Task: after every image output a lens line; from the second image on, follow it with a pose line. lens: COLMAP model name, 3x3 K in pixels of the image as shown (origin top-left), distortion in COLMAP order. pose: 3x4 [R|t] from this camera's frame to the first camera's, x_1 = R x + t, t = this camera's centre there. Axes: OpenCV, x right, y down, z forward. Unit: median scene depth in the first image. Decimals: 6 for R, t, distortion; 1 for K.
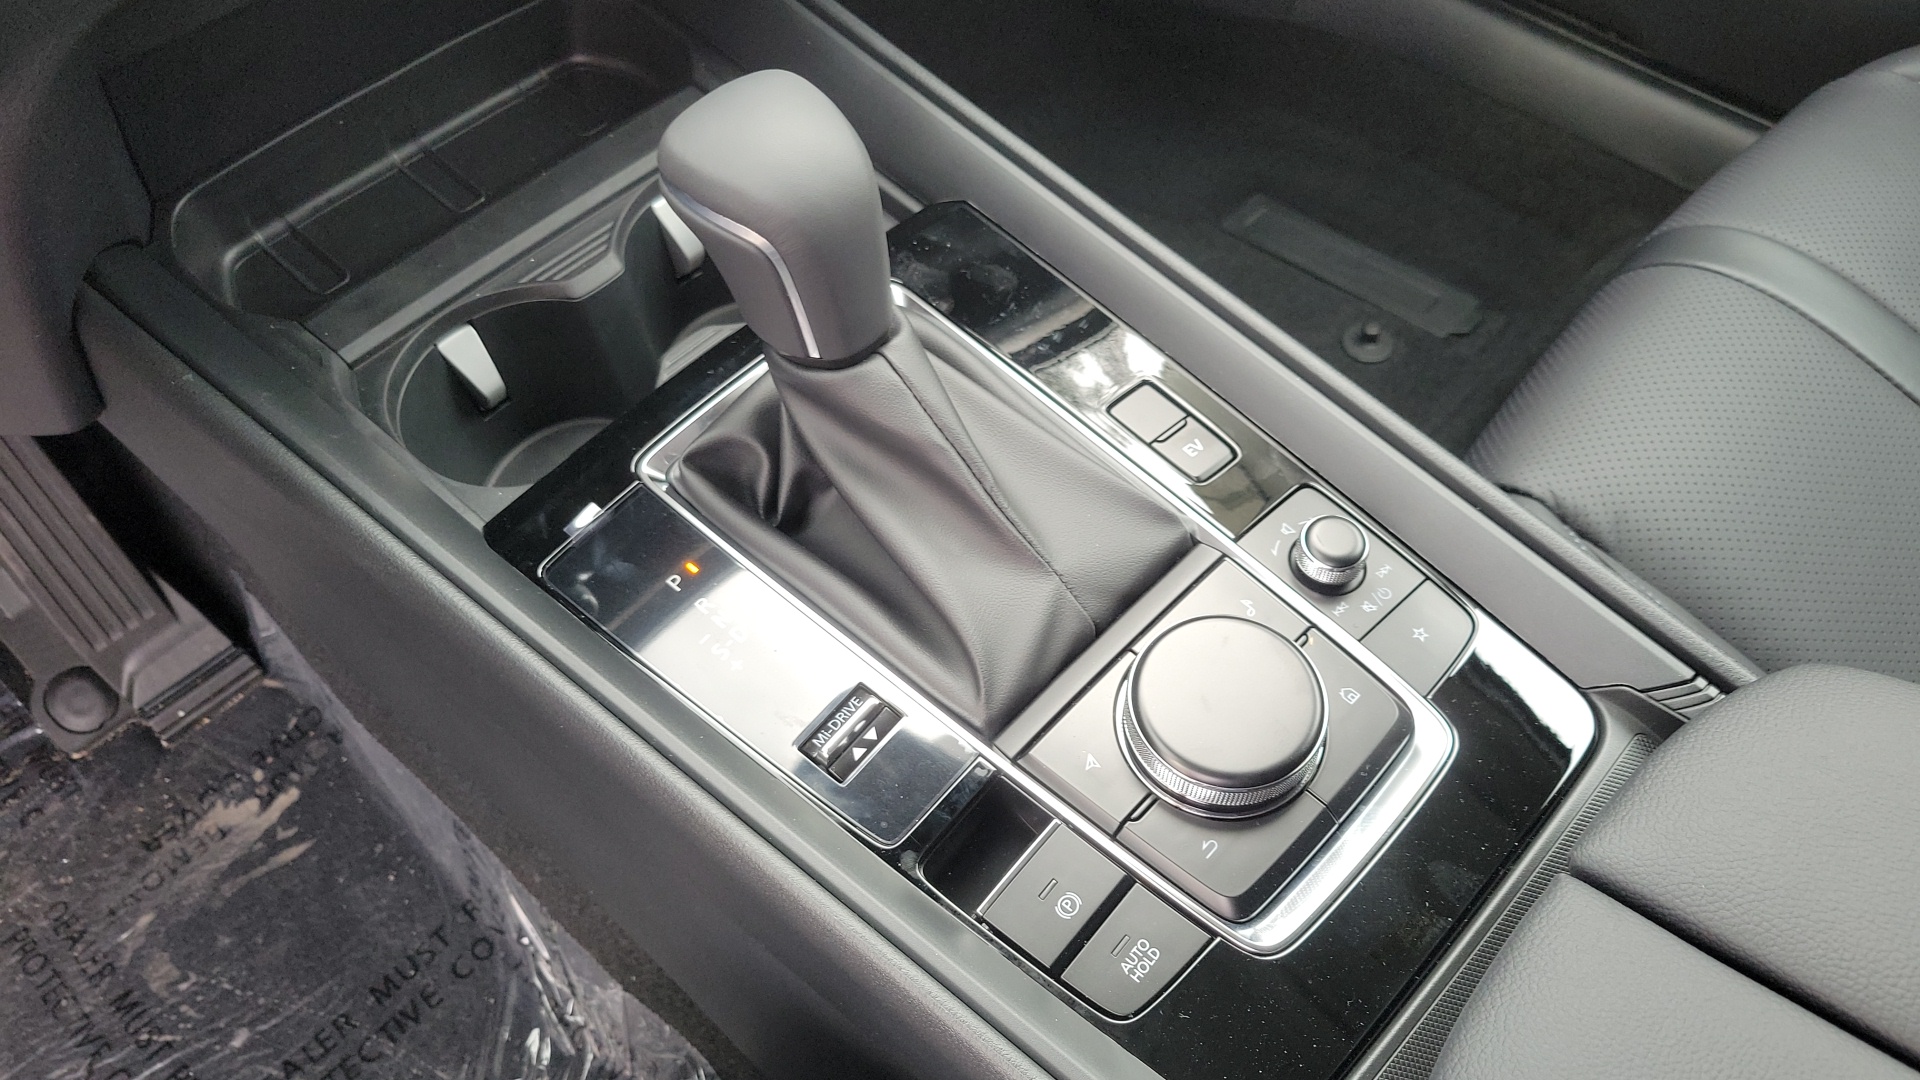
lens RADIAL K [[1459.8, 0, 974.3], [0, 1459.8, 532.3], [0, 0, 1]] dist [0.036404, -0.011305]
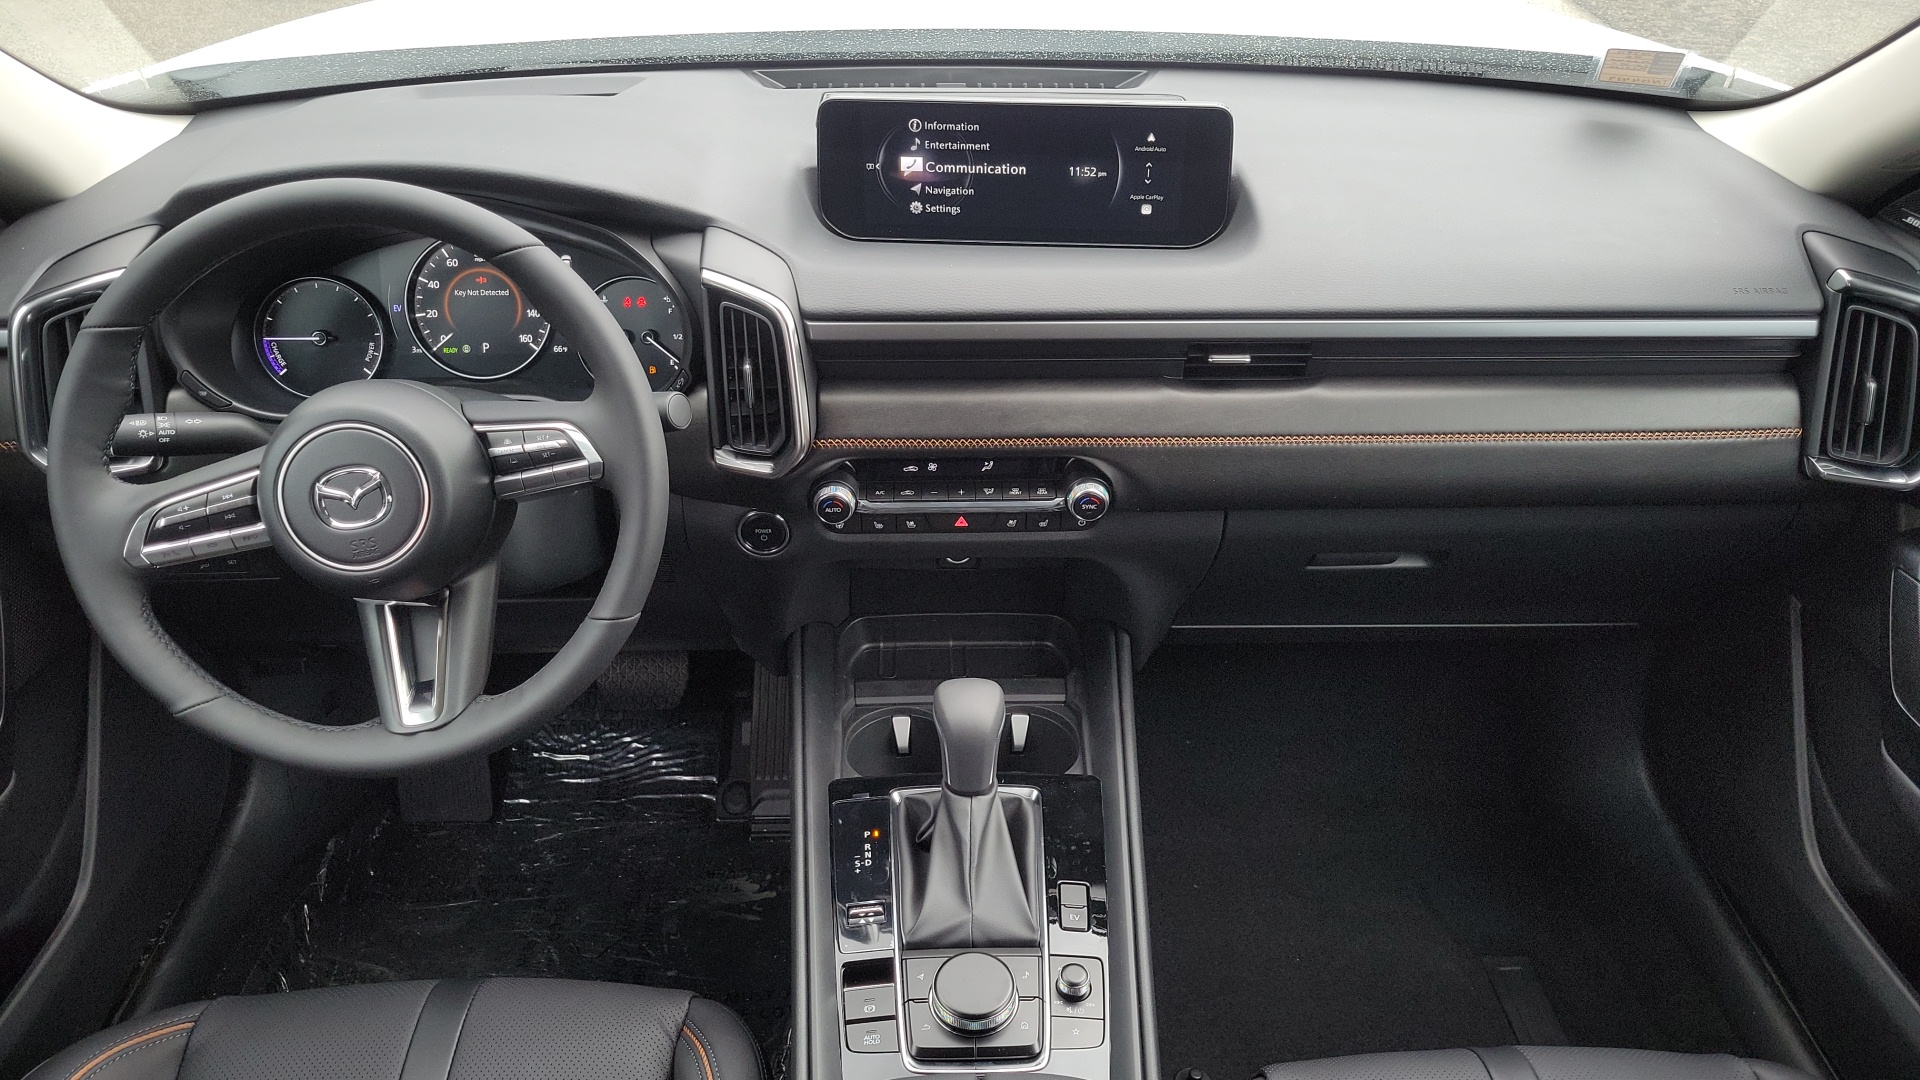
lens RADIAL K [[1459.8, 0, 980.7], [0, 1459.8, 534.5], [0, 0, 1]] dist [0.036404, -0.011305]
pose [[0.711451, 0.412553, -0.568891, 0.869727], [-0.585058, 0.796180, -0.154289, -0.077570], [0.389287, 0.442603, 0.807811, -0.878319]]
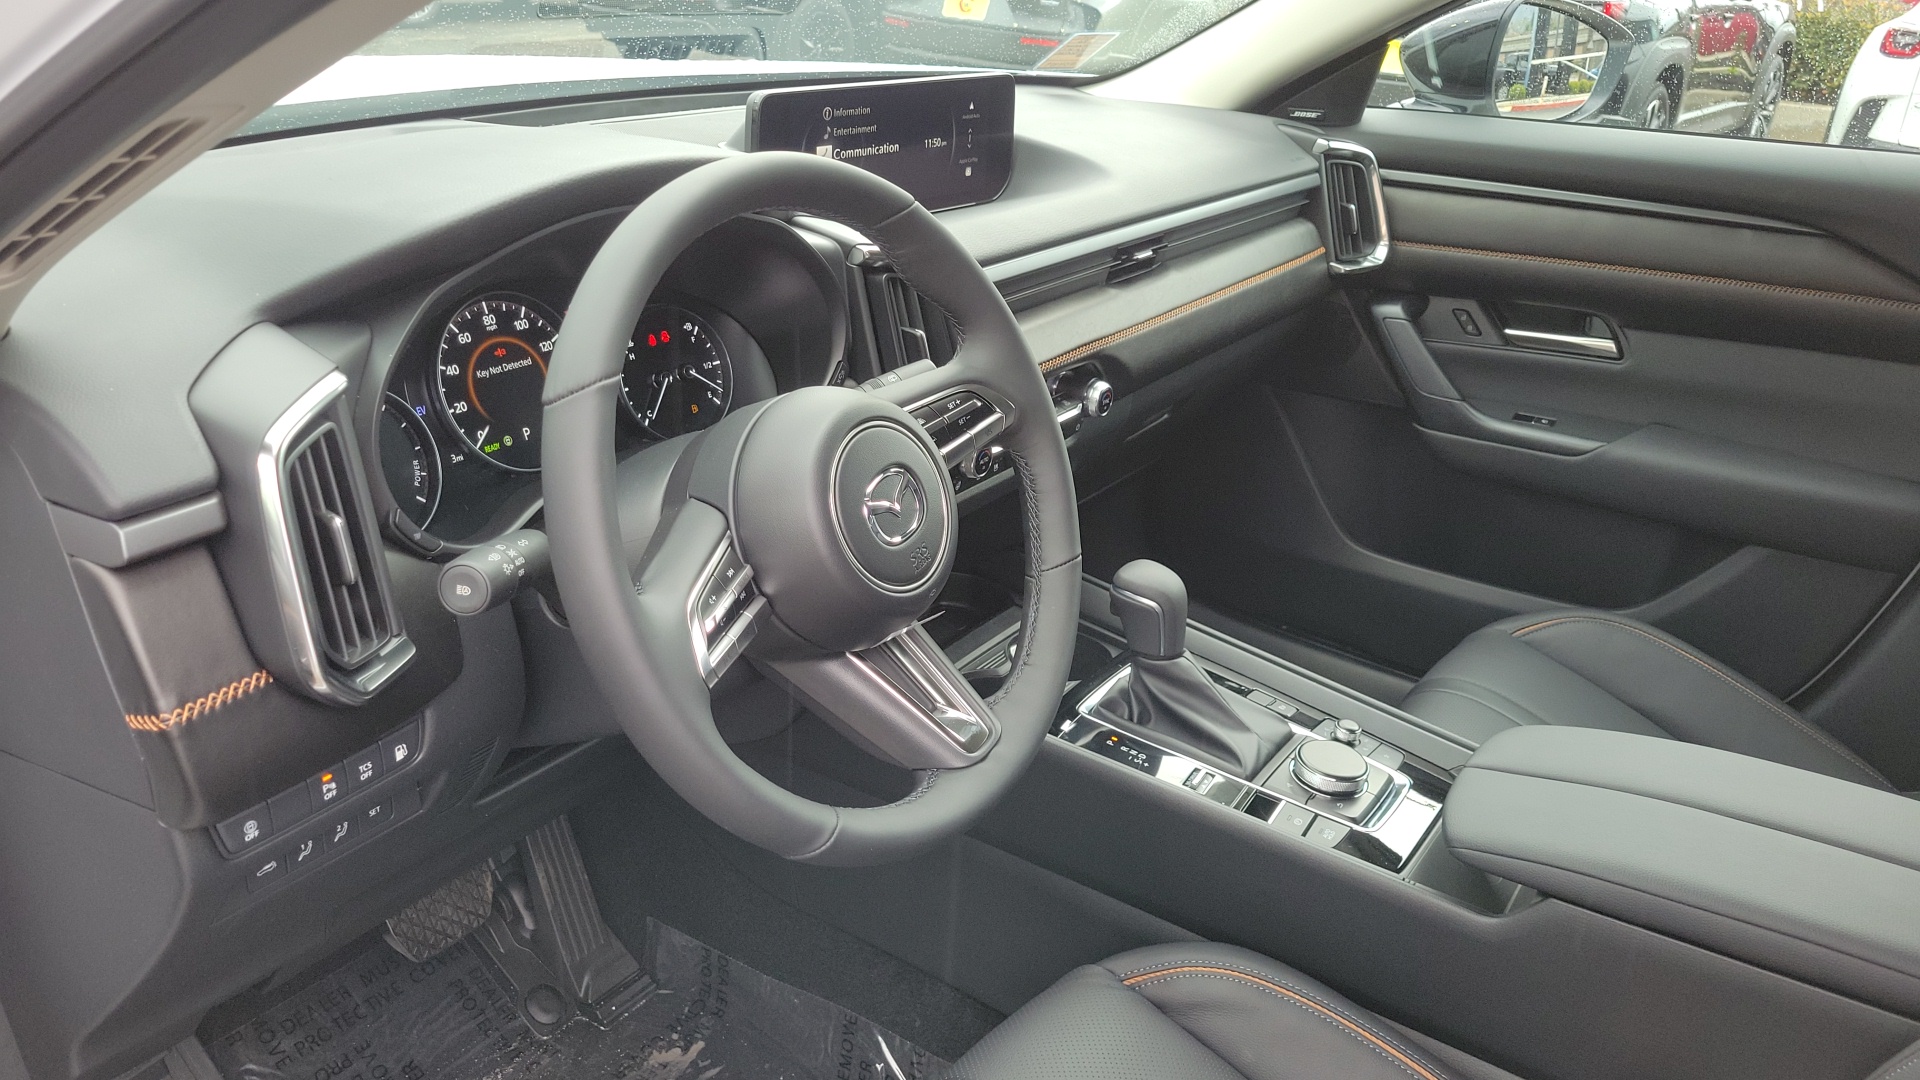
lens RADIAL K [[1459.8, 0, 951.2], [0, 1459.8, 517.5], [0, 0, 1]] dist [0.036404, -0.011305]
pose [[0.982925, 0.027136, 0.181994, -0.740315], [0.068600, 0.863719, -0.499283, 0.737904], [-0.170740, 0.503242, 0.847110, -1.023646]]
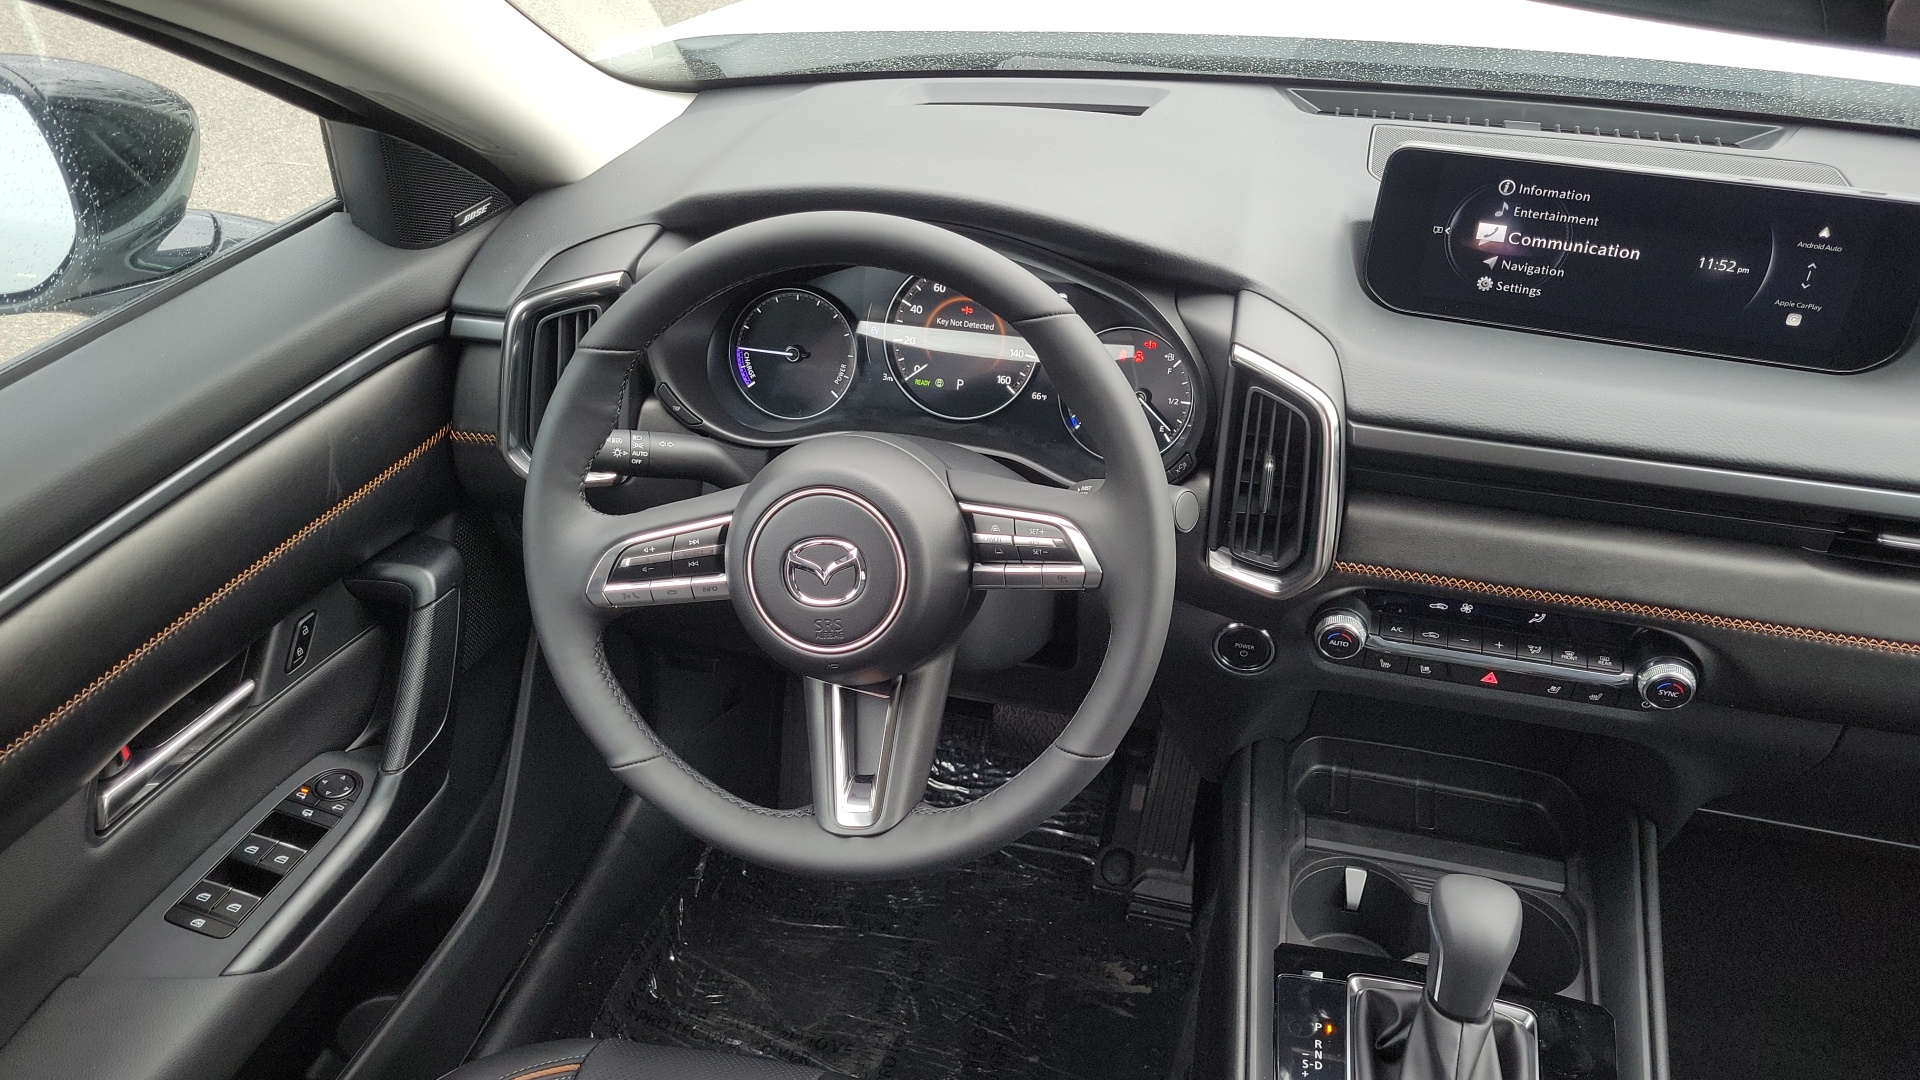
lens RADIAL K [[1459.8, 0, 975.3], [0, 1459.8, 541.4], [0, 0, 1]] dist [0.036404, -0.011305]
pose [[0.494734, 0.526129, -0.691684, 0.490721], [-0.715341, 0.698499, 0.019658, -0.108816], [0.493483, 0.485065, 0.721932, -0.833314]]
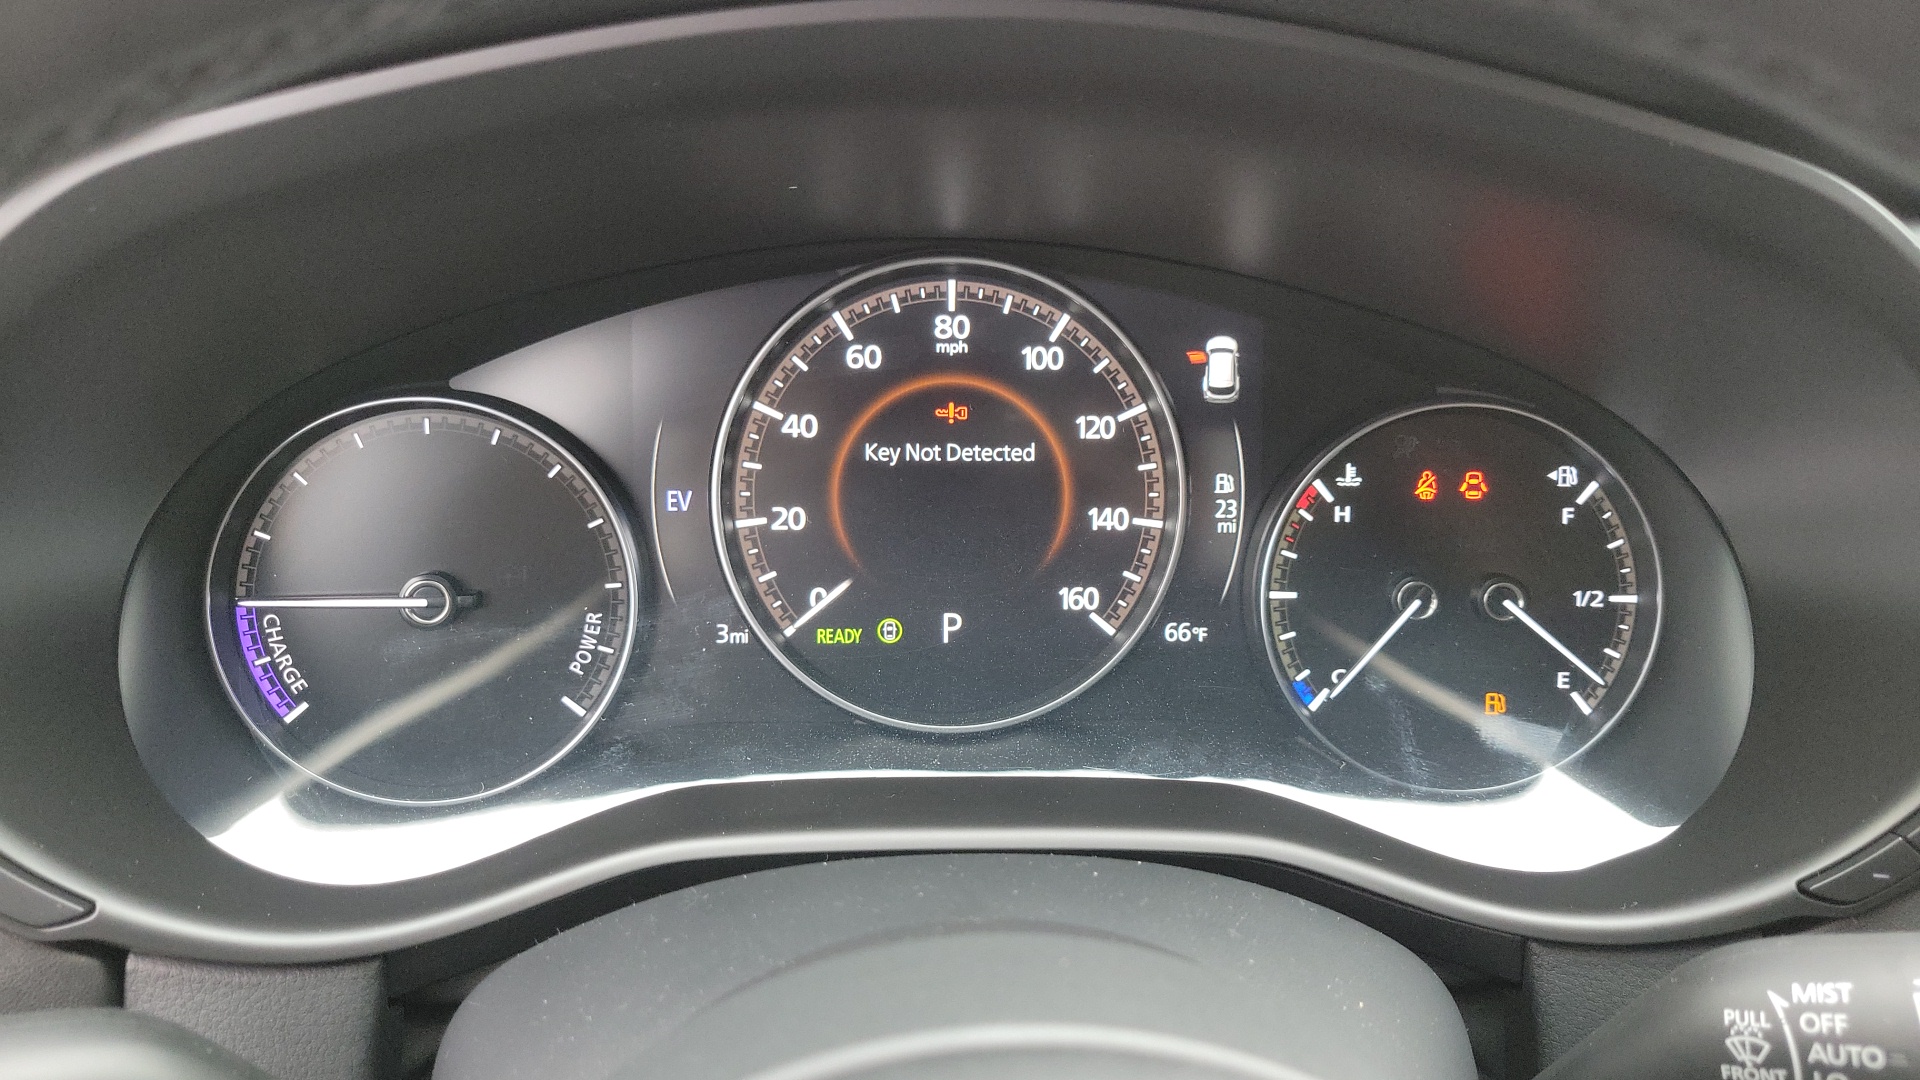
lens RADIAL K [[1459.8, 0, 976.9], [0, 1459.8, 553.0], [0, 0, 1]] dist [0.036404, -0.011305]
pose [[0.722780, 0.358314, -0.590931, -0.536580], [-0.585894, 0.771183, -0.249009, -0.069991], [0.366492, 0.526202, 0.767330, -0.101522]]
